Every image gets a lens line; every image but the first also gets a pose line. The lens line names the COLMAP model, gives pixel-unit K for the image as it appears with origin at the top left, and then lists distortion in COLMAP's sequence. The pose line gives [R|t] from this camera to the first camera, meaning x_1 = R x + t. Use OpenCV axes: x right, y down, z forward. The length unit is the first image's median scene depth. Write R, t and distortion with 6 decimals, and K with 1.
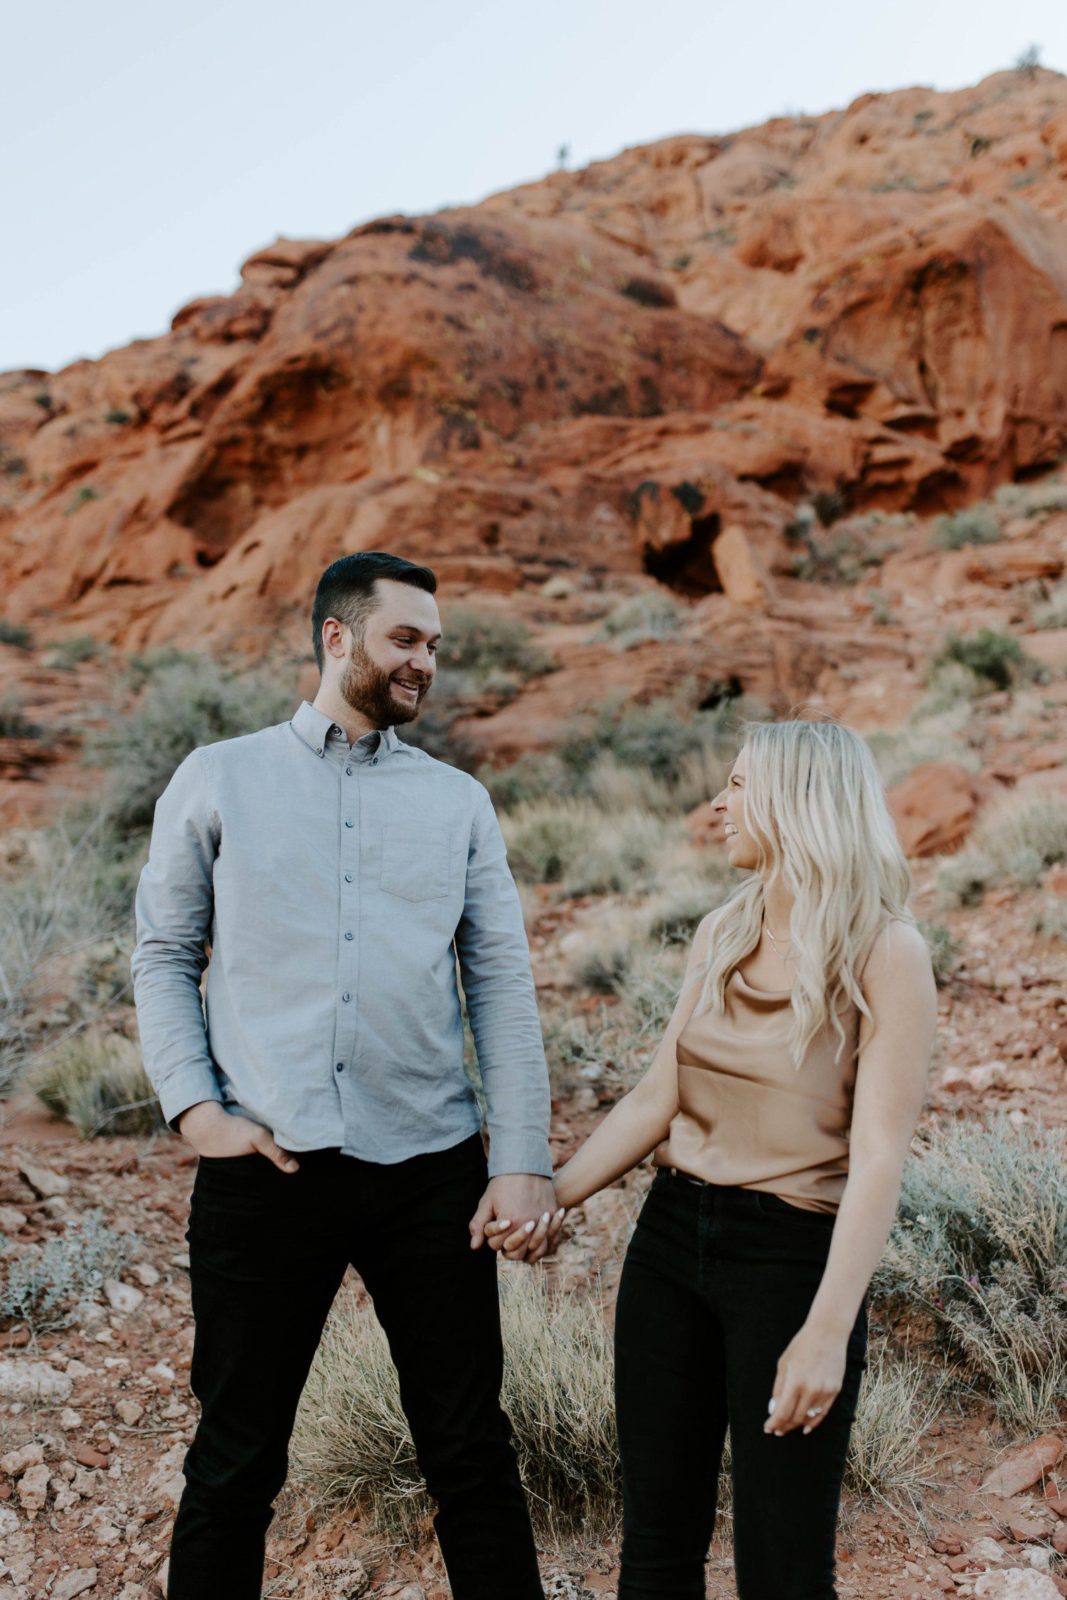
lens RADIAL K [[1469.8, 0, 535.2], [0, 1469.8, 818.7], [0, 0, 1]] dist [0.006268, -0.009183]
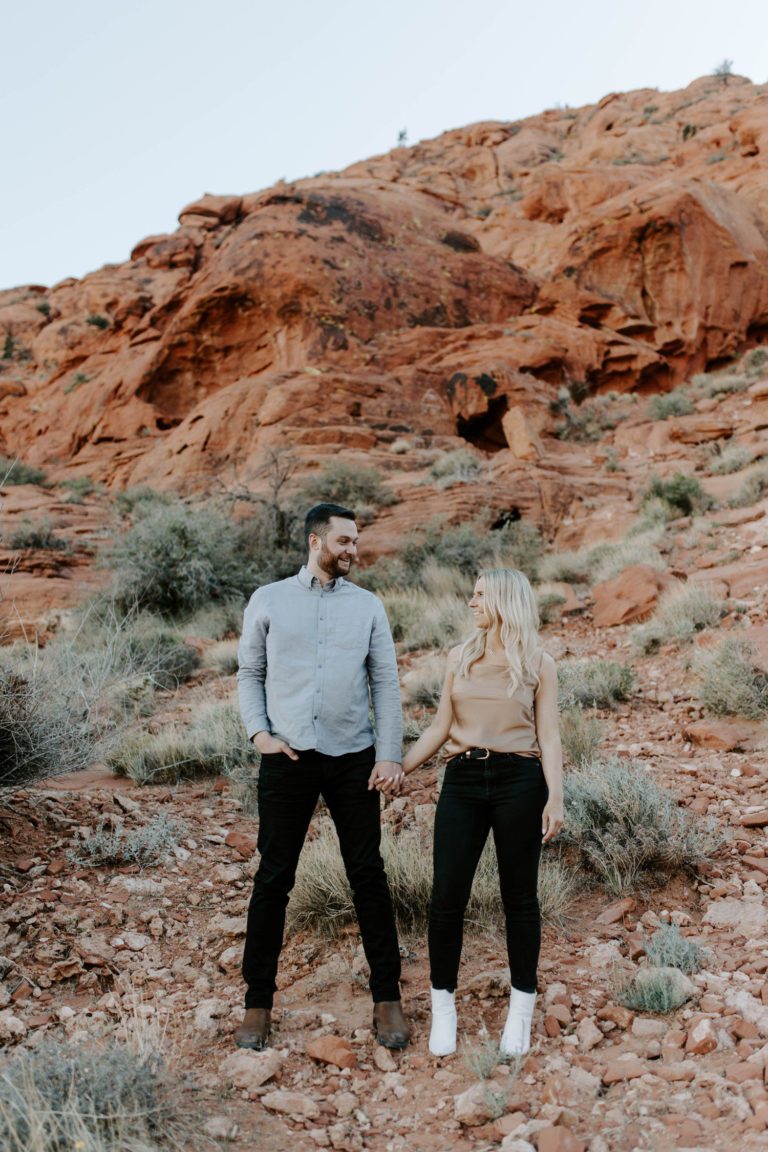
lens RADIAL K [[1121.2, 0, 384.0], [0, 1121.2, 576.0], [0, 0, 1]] dist [0.001784, -0.000106]
pose [[0.999984, -0.005551, -0.000500, -0.001241], [0.005544, 0.999896, -0.013278, -0.007707], [0.000573, 0.013275, 0.999912, -0.147997]]
